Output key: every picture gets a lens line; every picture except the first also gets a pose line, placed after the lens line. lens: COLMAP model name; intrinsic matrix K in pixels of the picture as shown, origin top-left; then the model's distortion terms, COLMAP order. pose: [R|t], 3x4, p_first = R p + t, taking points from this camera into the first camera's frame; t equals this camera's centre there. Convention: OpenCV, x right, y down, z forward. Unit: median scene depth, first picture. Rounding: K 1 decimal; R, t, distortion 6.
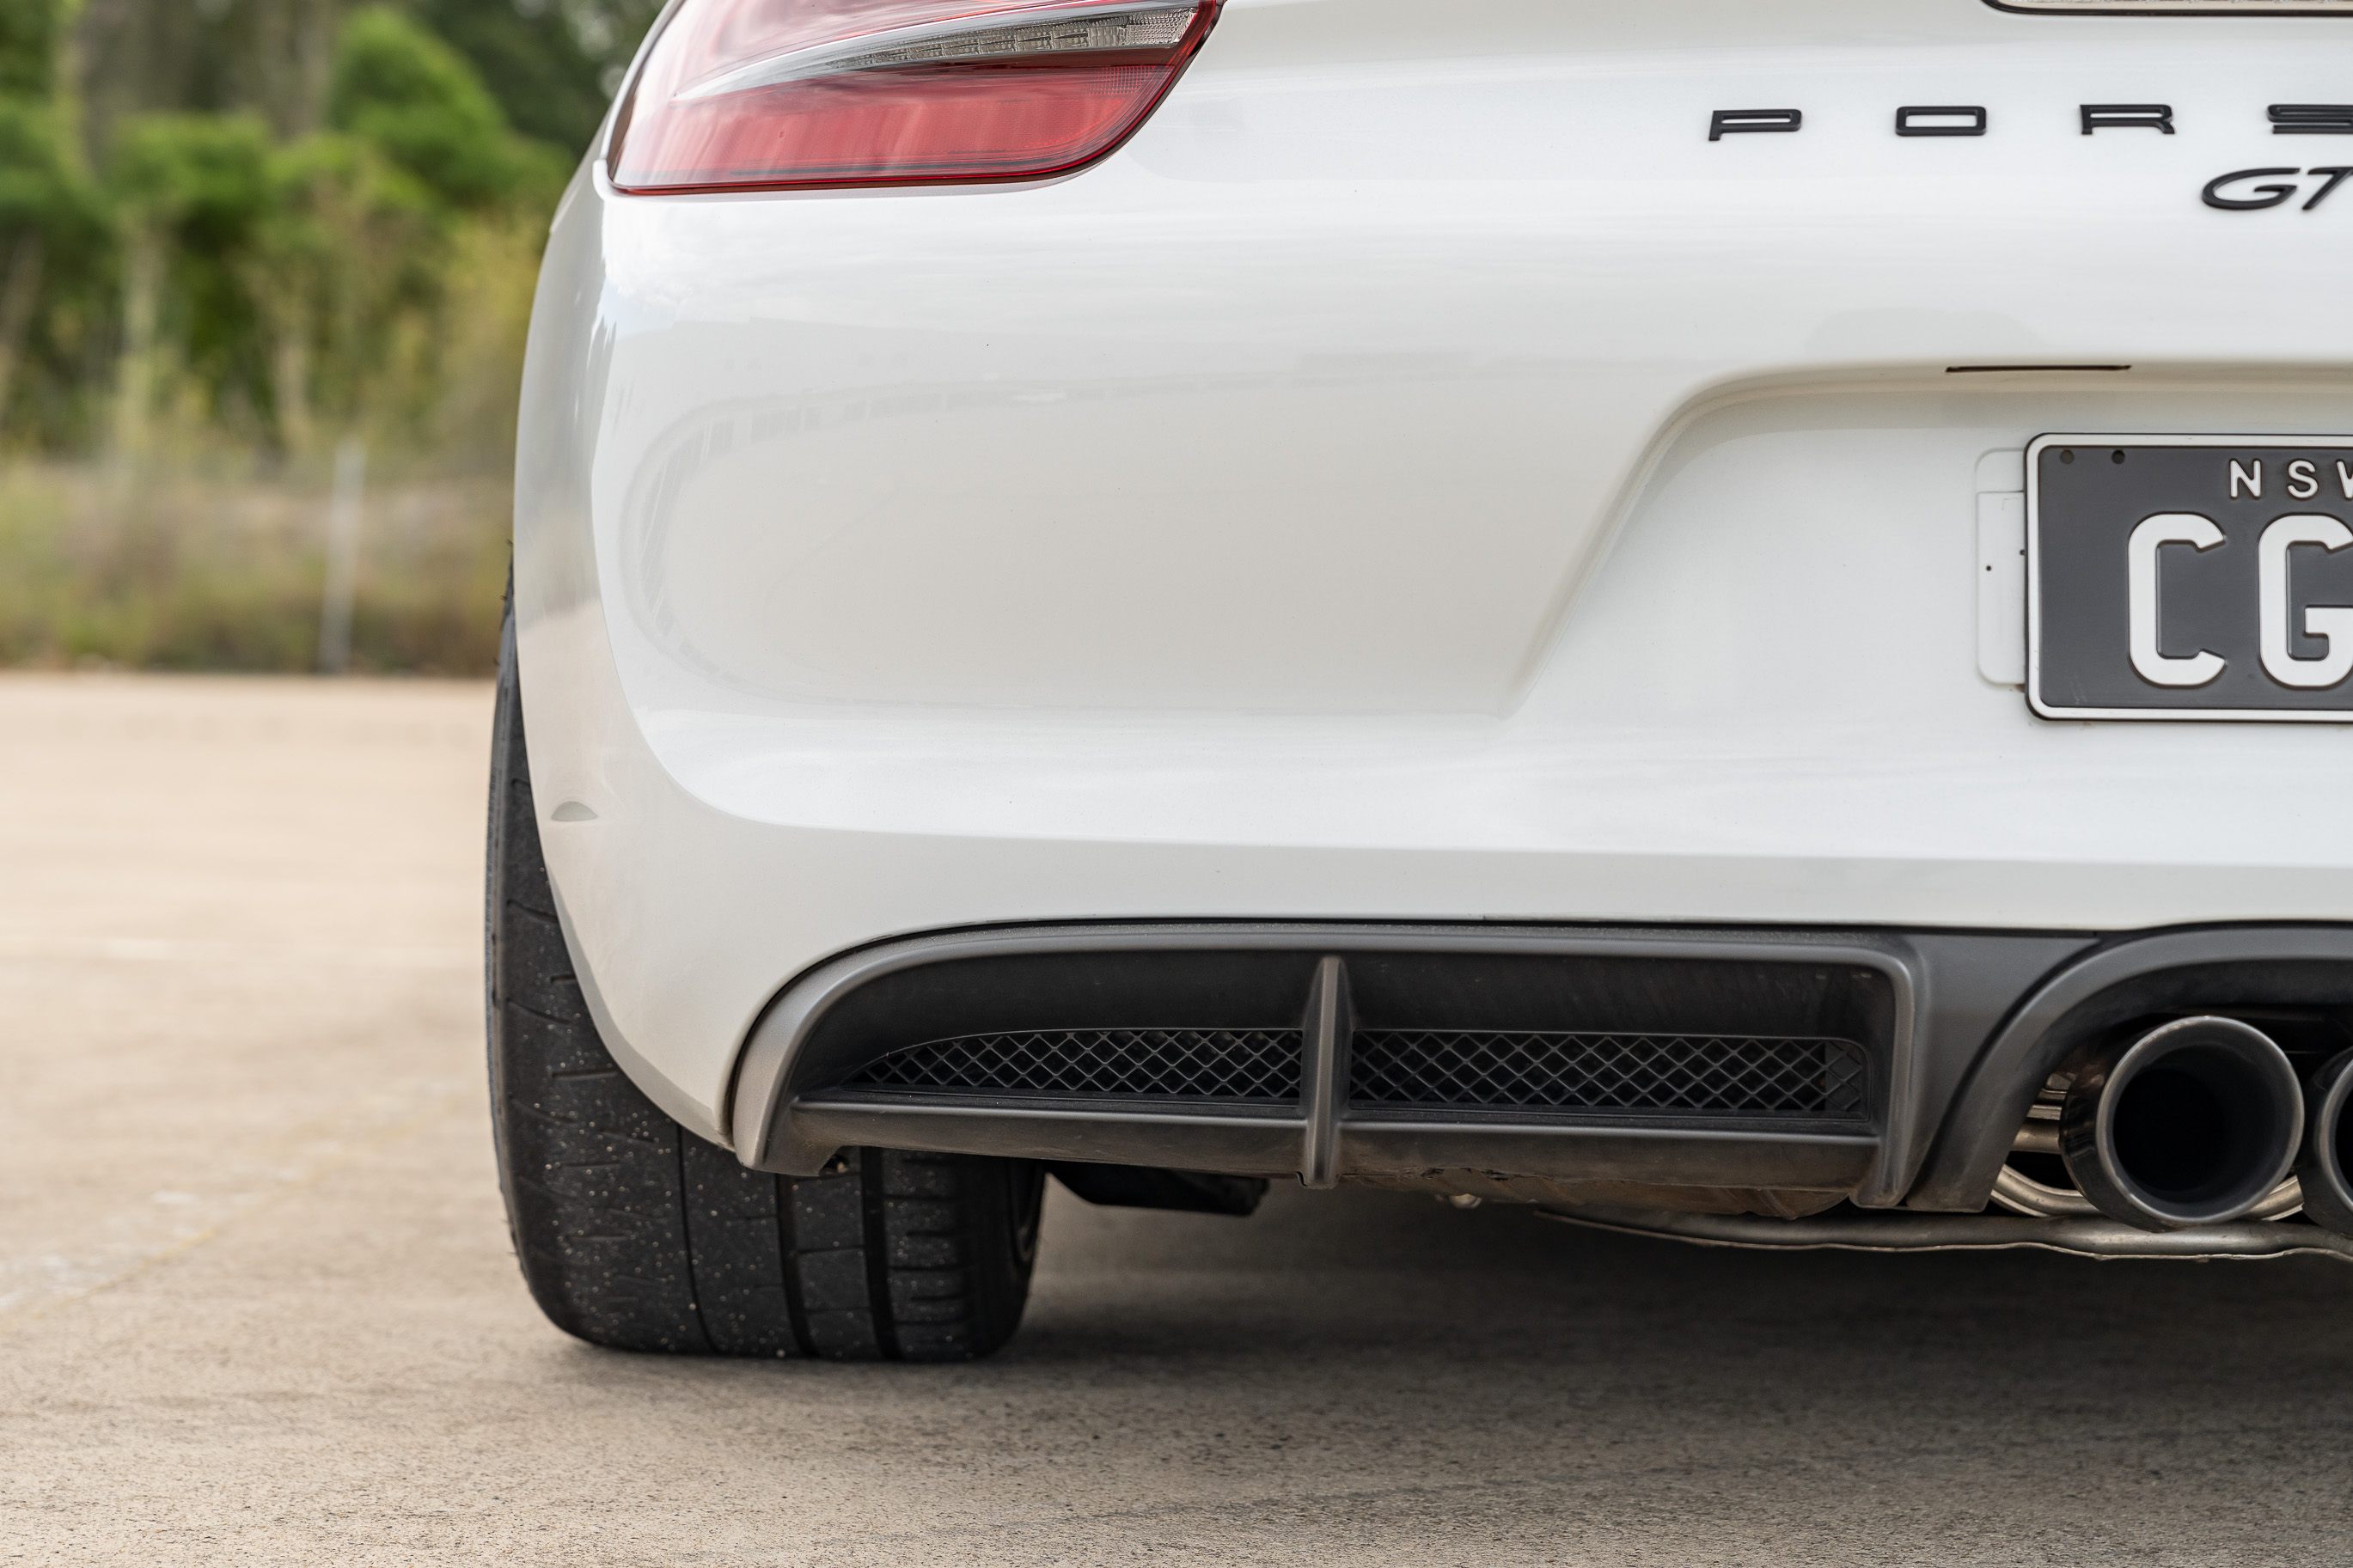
lens RADIAL K [[4794.8, 0, 1176.5], [0, 4794.8, 784.0], [0, 0, 1]] dist [-0.012036, 0.143788]
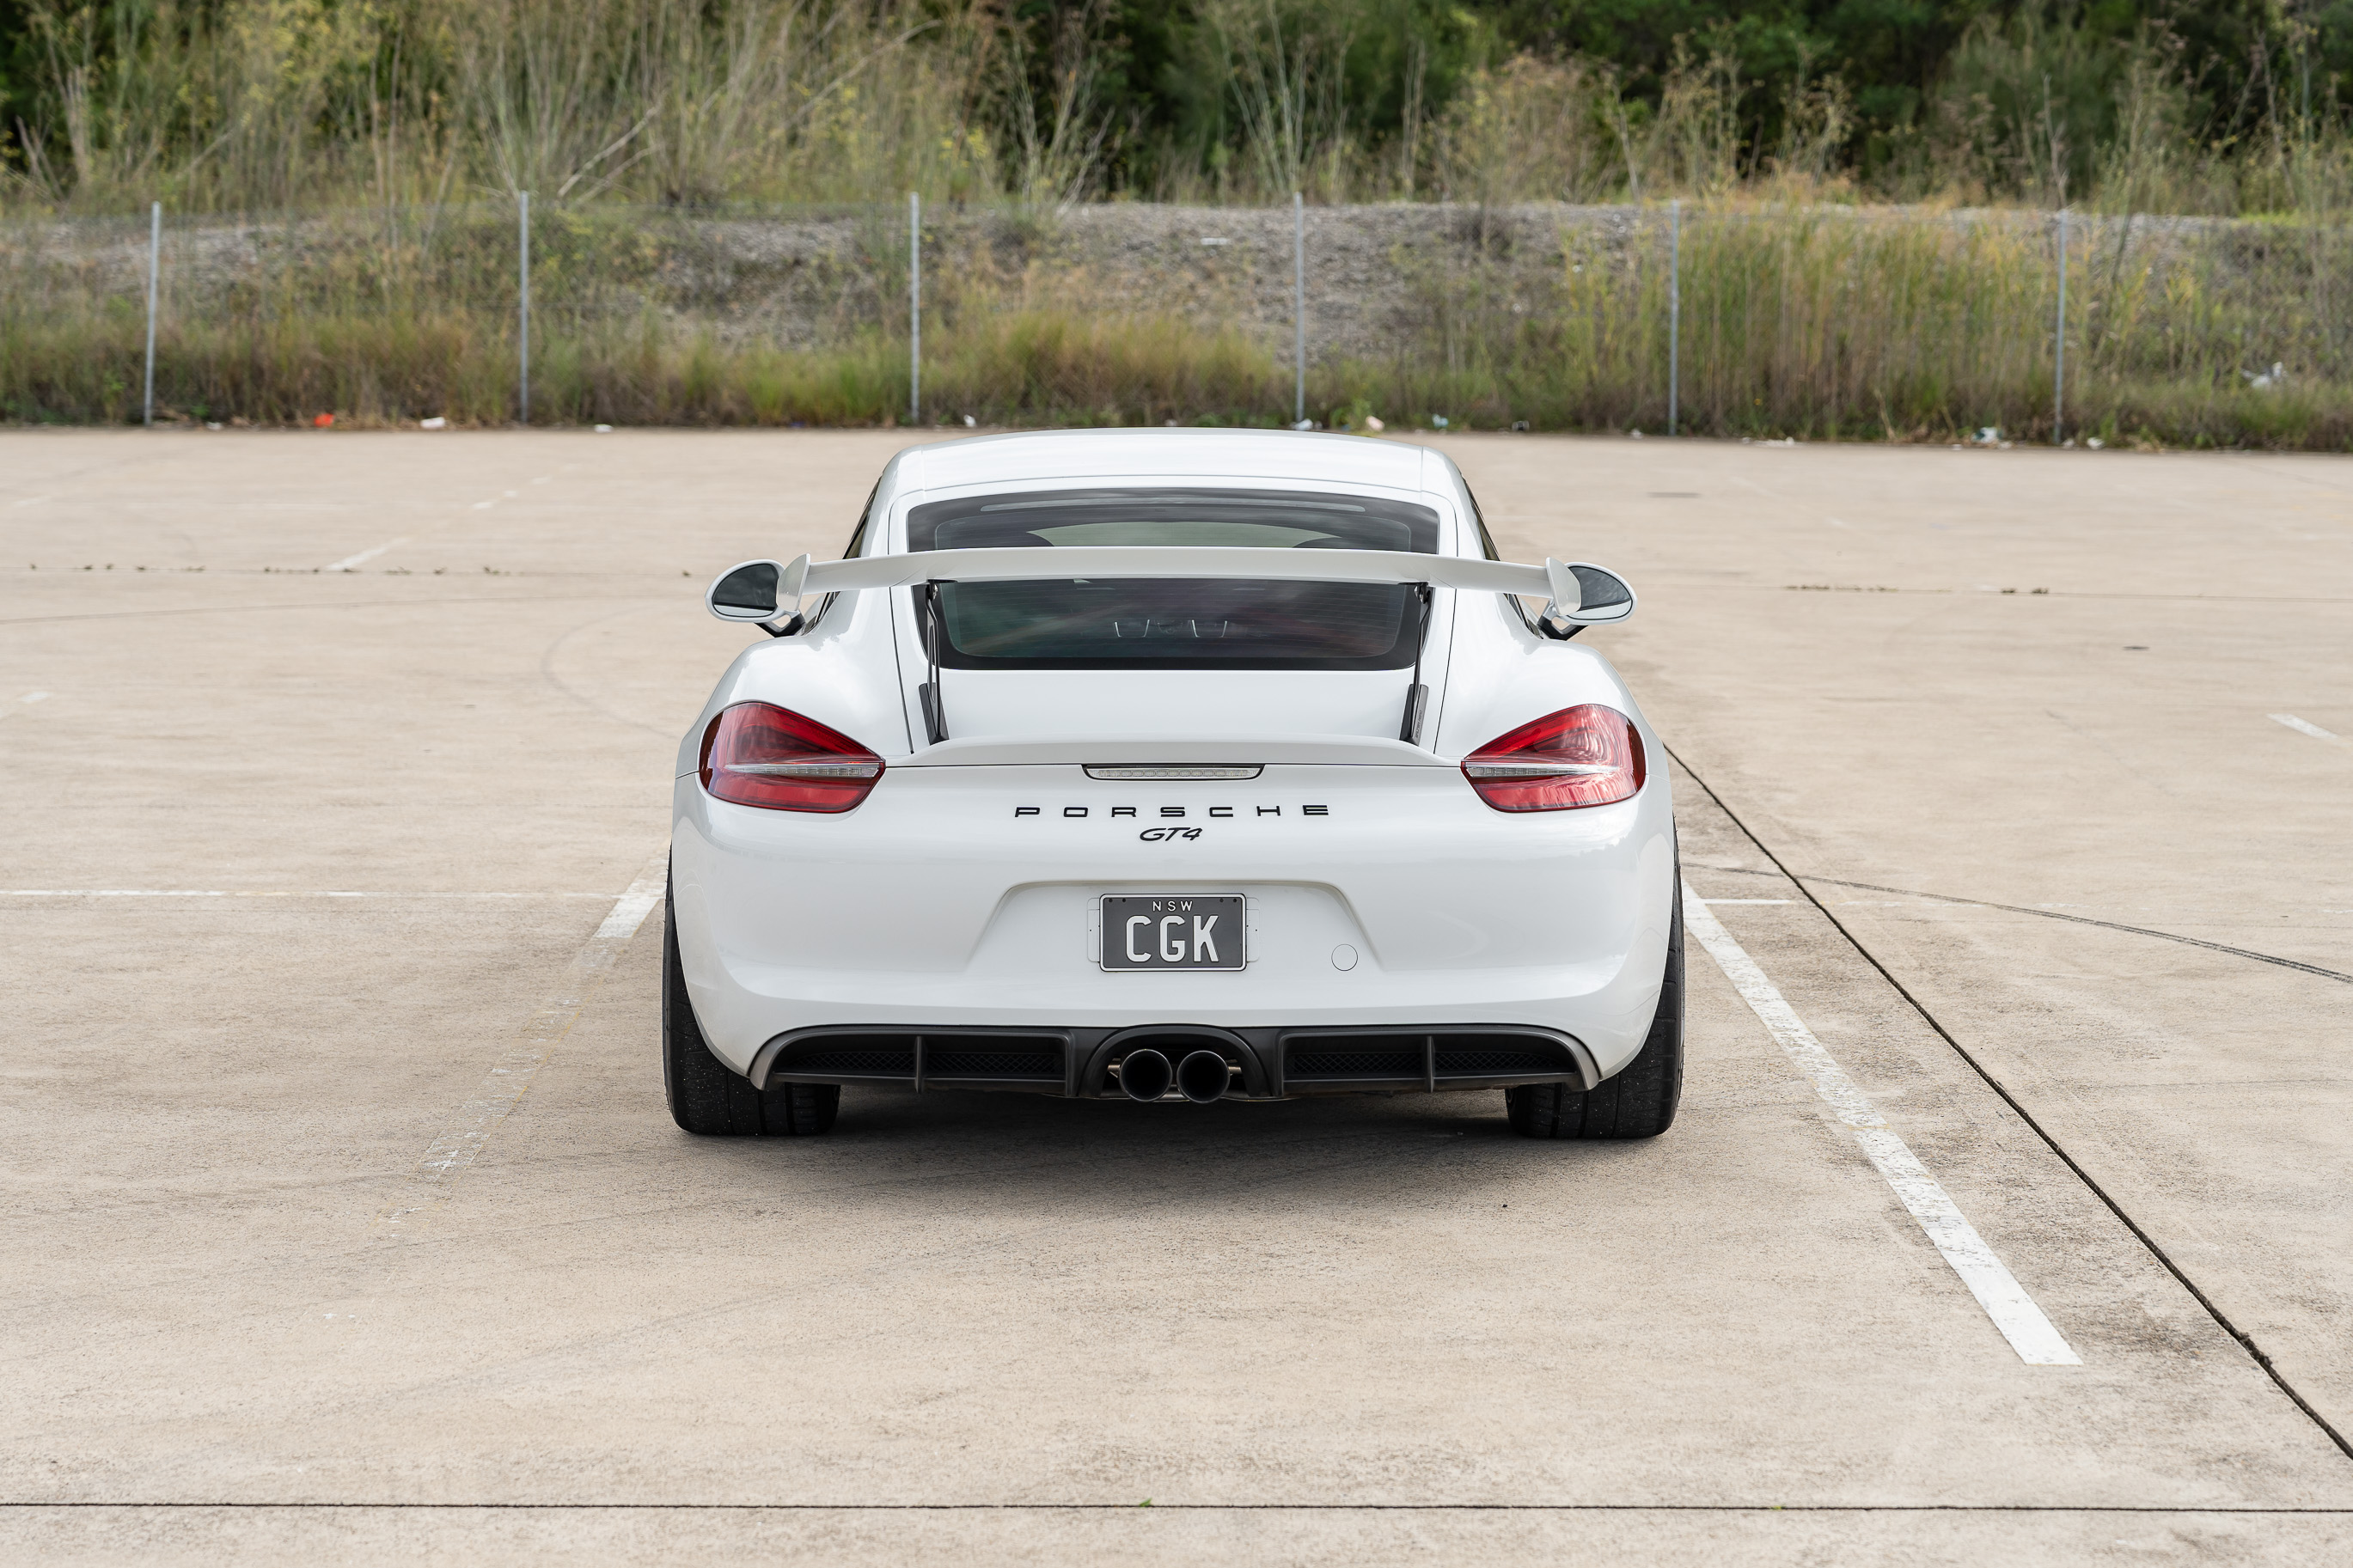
lens RADIAL K [[4431.5, 0, 1176.5], [0, 4431.5, 784.0], [0, 0, 1]] dist [0.003225, 0.001755]
pose [[0.998409, -0.023077, 0.051457, 0.059927], [0.019702, 0.997680, 0.065168, -0.385573], [-0.052841, -0.064050, 0.996547, -2.471597]]
